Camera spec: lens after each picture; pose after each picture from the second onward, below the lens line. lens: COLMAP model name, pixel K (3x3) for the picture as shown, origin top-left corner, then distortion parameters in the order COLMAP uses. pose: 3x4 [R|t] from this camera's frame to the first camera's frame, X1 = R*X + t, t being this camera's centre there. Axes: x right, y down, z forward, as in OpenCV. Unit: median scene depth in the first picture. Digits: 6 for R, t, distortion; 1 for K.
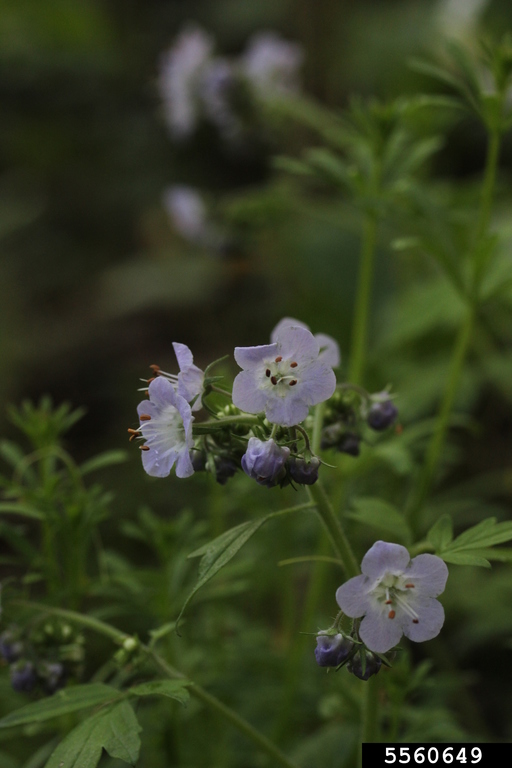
lens RADIAL K [[2914.8, 0, 260.0], [0, 2914.8, 382.3], [0, 0, 1]] dist [-0.076900, 0.000000]
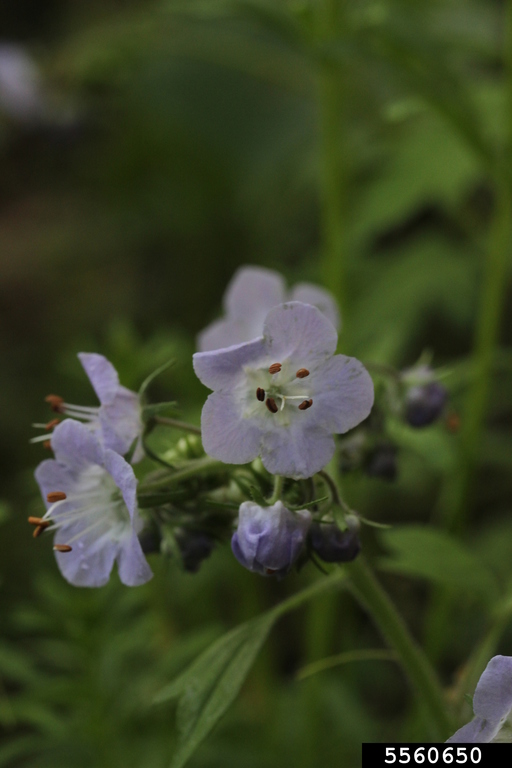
lens RADIAL K [[2914.8, 0, 256.0], [0, 2914.8, 383.7], [0, 0, 1]] dist [-0.076900, 0.000000]
pose [[0.986561, -0.148834, 0.067419, -0.035183], [0.143340, 0.986426, 0.080104, -0.049514], [-0.078426, -0.069364, 0.994504, 0.416657]]
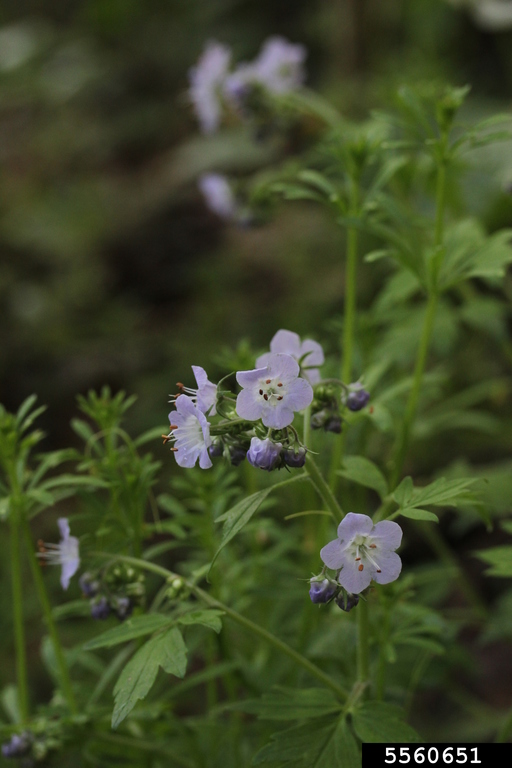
lens RADIAL K [[2914.8, 0, 253.1], [0, 2914.8, 385.9], [0, 0, 1]] dist [-0.076900, 0.000000]
pose [[0.997155, -0.055949, -0.050508, 0.065000], [0.060593, 0.993569, 0.095648, -0.130651], [0.044832, -0.098437, 0.994133, -0.327427]]
